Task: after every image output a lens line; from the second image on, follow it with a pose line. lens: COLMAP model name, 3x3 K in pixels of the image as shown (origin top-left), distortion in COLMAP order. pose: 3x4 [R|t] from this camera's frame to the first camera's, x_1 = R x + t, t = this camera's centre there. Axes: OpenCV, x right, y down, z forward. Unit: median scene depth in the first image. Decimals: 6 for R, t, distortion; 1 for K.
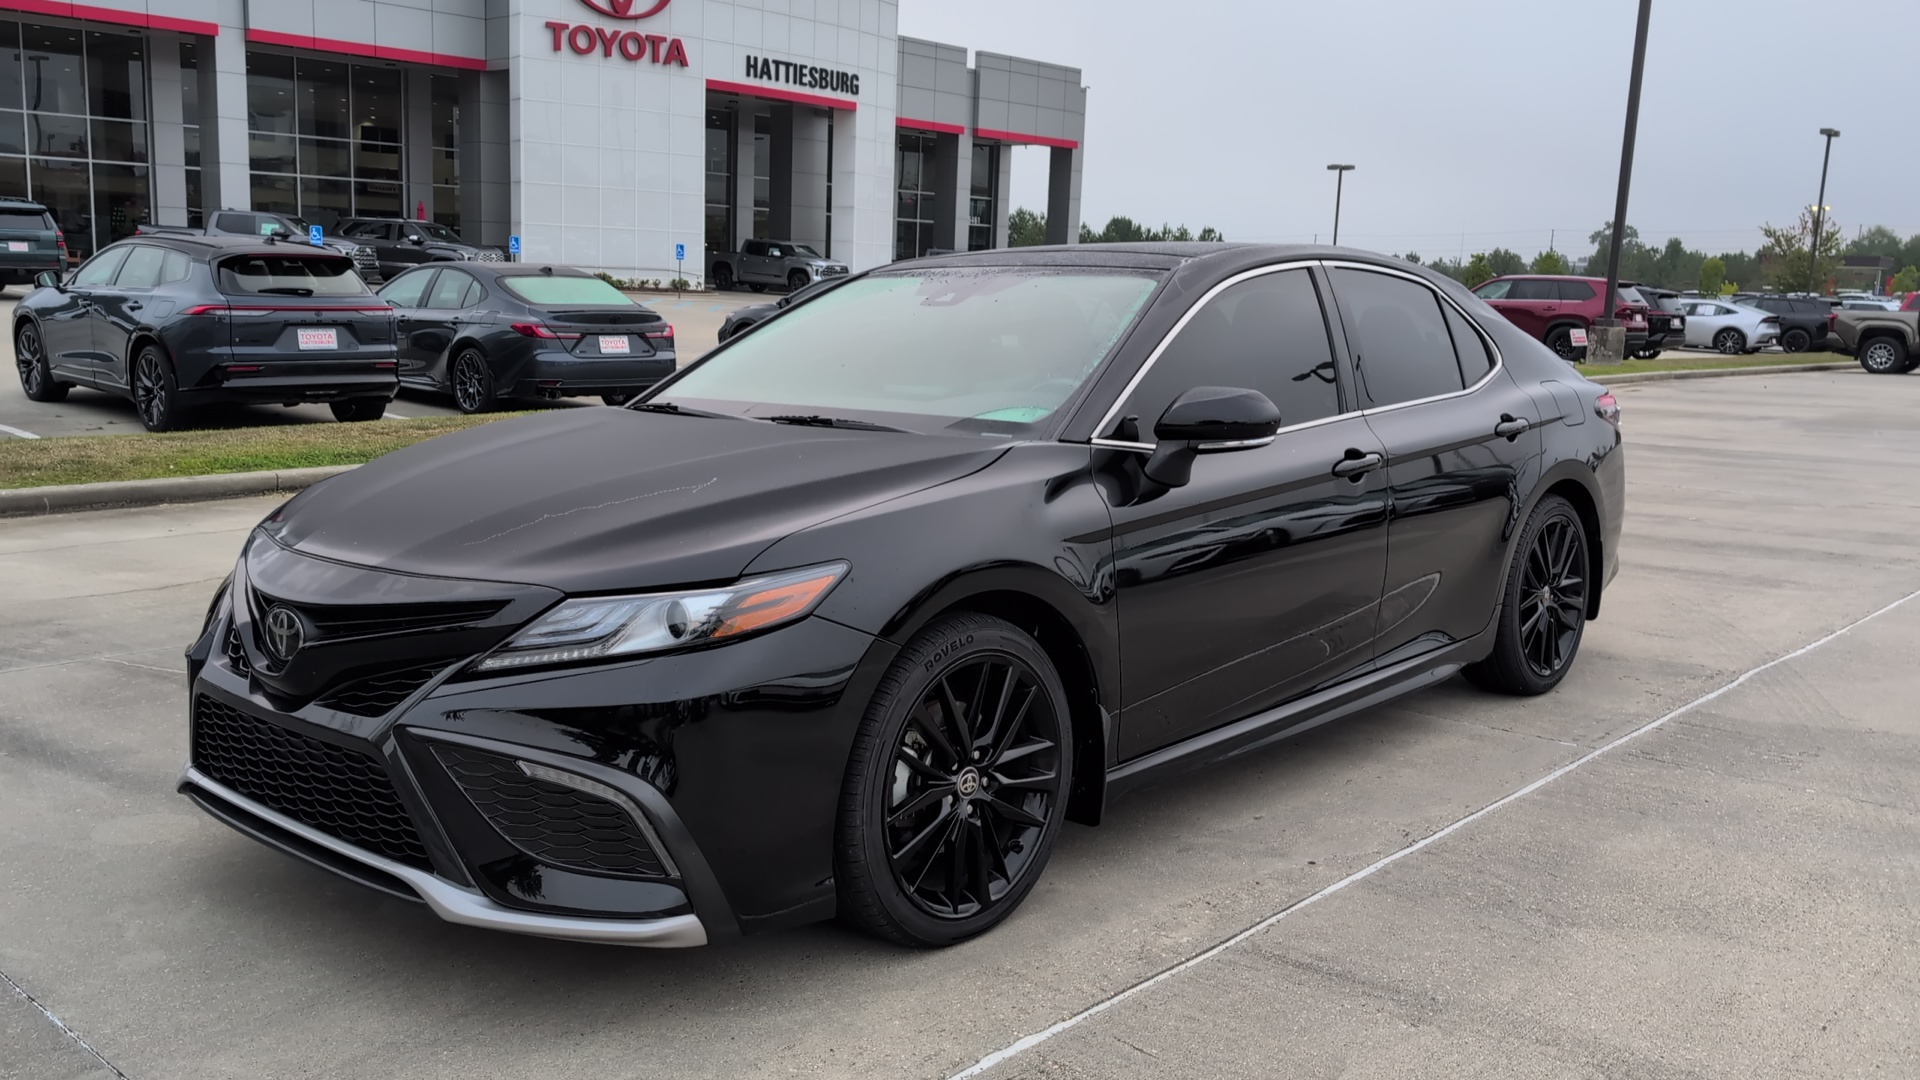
lens RADIAL K [[1608.7, 0, 960.0], [0, 1608.7, 540.0], [0, 0, 1]] dist [0.015022, -0.011214]
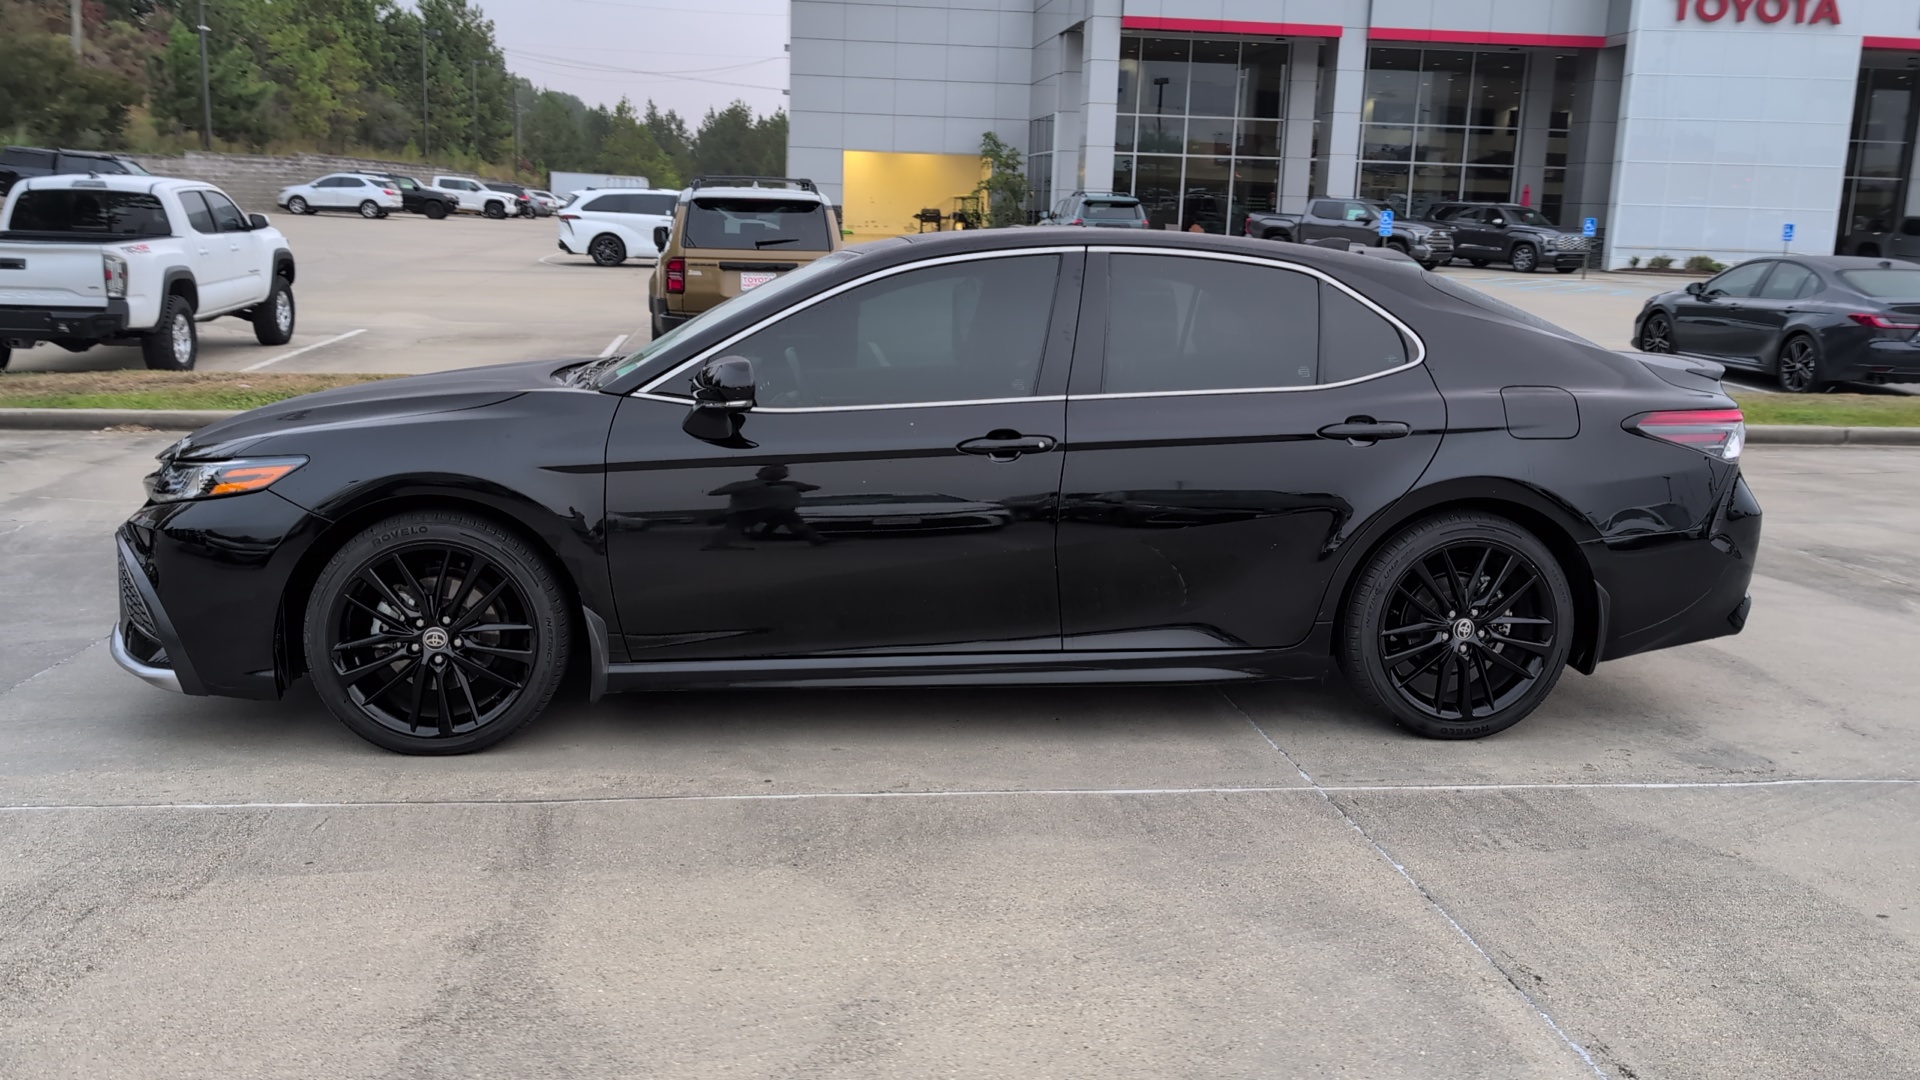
lens RADIAL K [[1608.7, 0, 960.0], [0, 1608.7, 540.0], [0, 0, 1]] dist [0.015022, -0.011214]
pose [[0.755623, 0.116790, -0.644511, 0.293354], [-0.110116, 0.992621, 0.050771, -0.011404], [0.645685, 0.032608, 0.762908, 0.063455]]
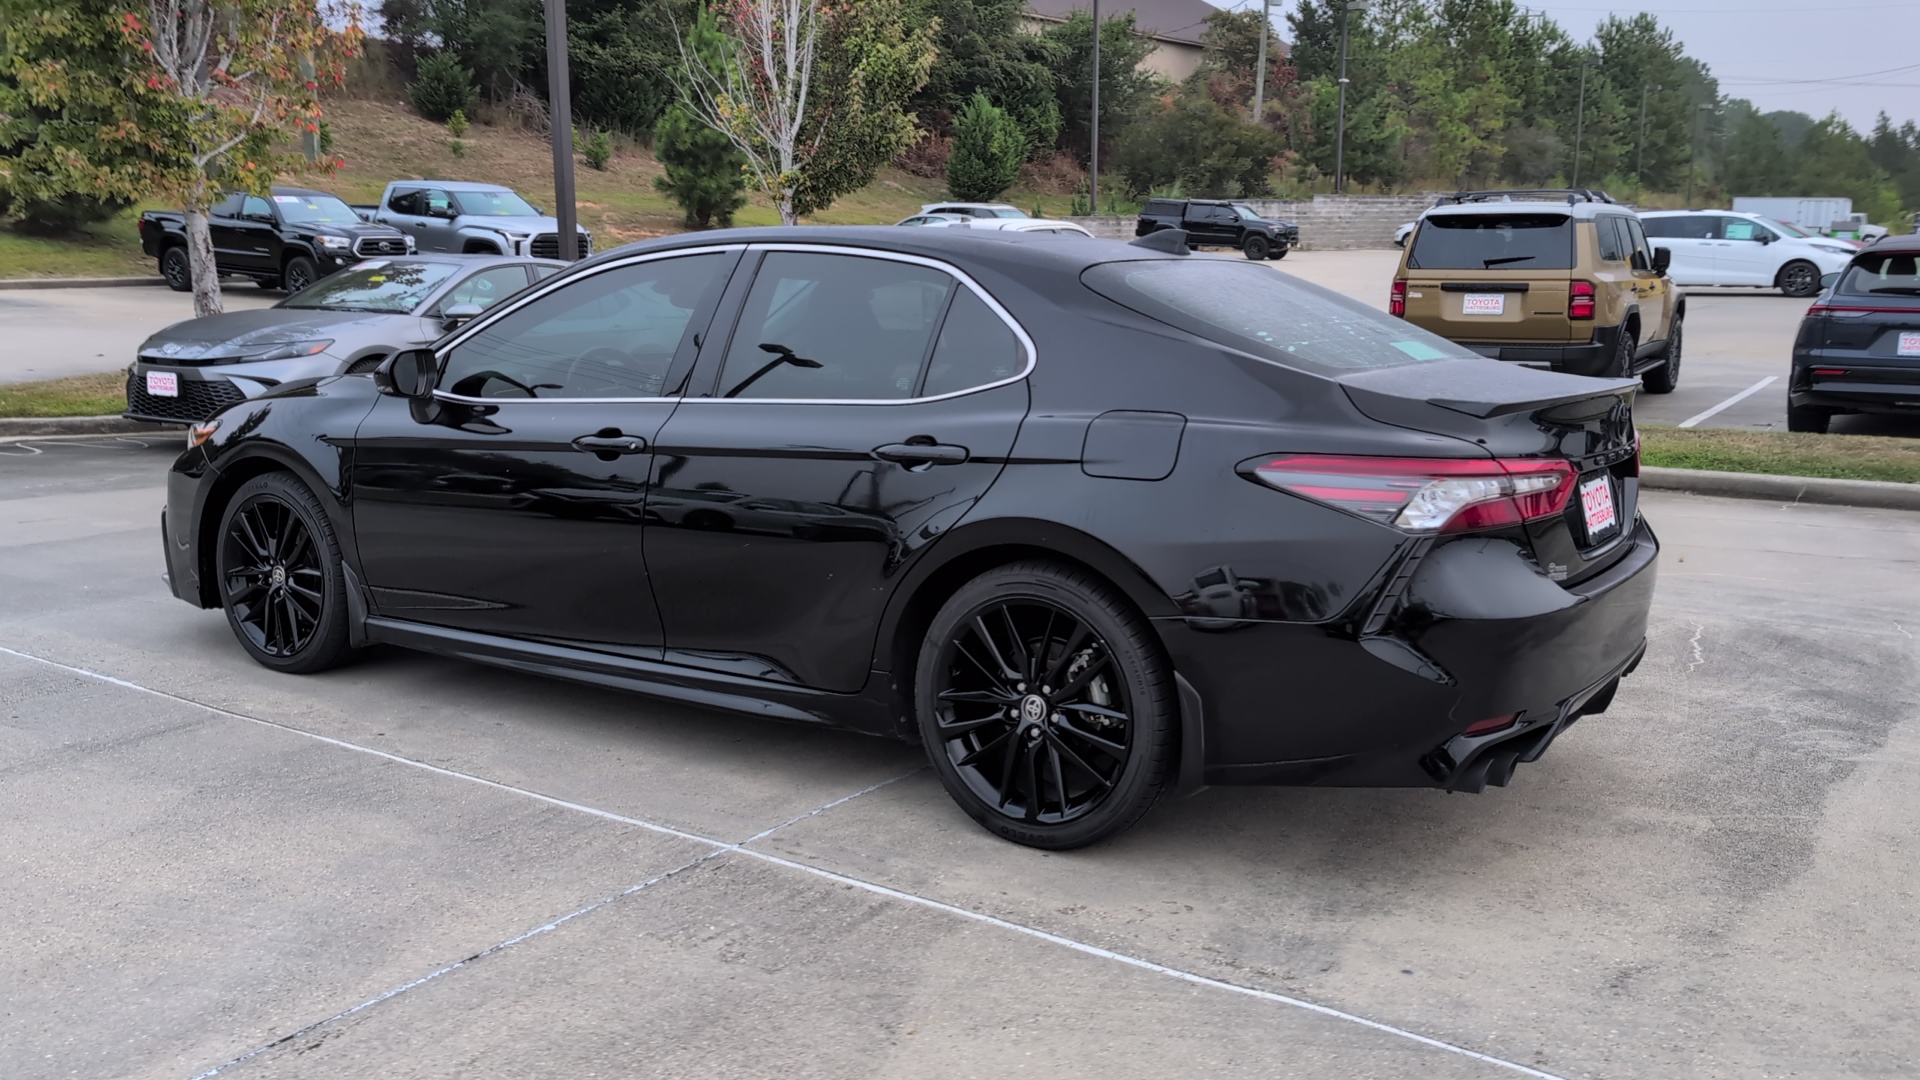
lens RADIAL K [[1608.7, 0, 960.0], [0, 1608.7, 540.0], [0, 0, 1]] dist [0.015022, -0.011214]
pose [[0.148386, 0.149726, -0.977529, 0.422751], [-0.154802, 0.979803, 0.126576, -0.049644], [0.976738, 0.132541, 0.168567, 0.344816]]
